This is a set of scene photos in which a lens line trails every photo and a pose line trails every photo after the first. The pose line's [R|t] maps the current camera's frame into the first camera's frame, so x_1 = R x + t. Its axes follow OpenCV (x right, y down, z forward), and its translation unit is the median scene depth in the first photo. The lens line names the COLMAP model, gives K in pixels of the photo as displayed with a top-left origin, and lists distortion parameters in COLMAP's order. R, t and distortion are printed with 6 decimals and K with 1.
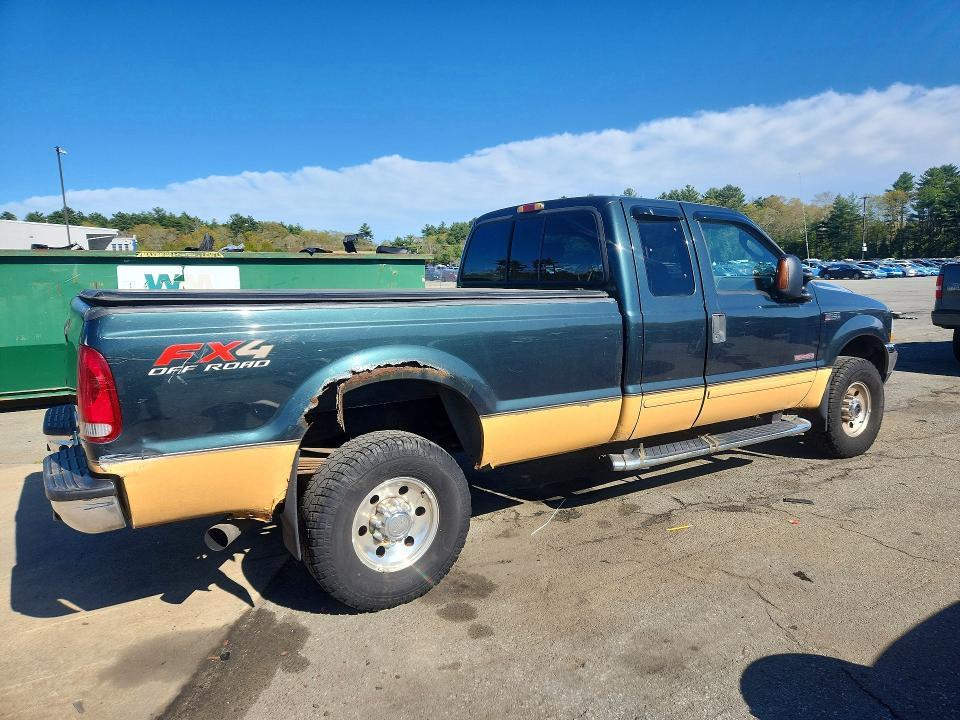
lens RADIAL K [[722.4, 0, 485.6], [0, 722.4, 360.3], [0, 0, 1]] dist [0.032924, -0.011339]
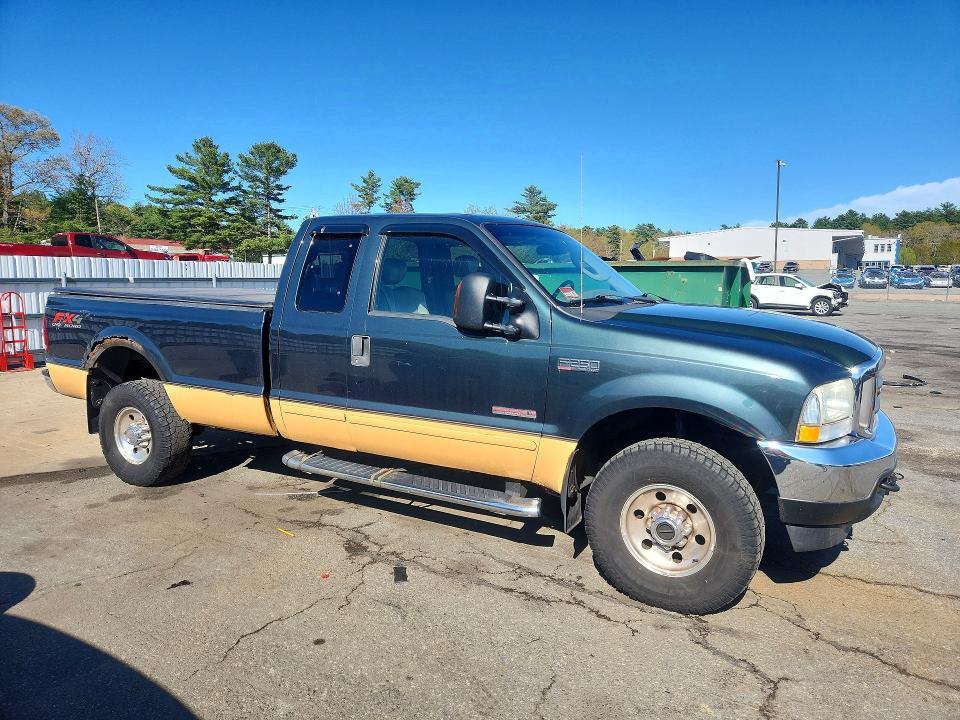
lens RADIAL K [[722.4, 0, 487.8], [0, 722.4, 361.4], [0, 0, 1]] dist [0.032924, -0.011339]
pose [[0.393831, 0.122819, -0.910940, 1.061849], [-0.118600, 0.989539, 0.082141, -0.109241], [0.911499, 0.075688, 0.404278, 0.667303]]
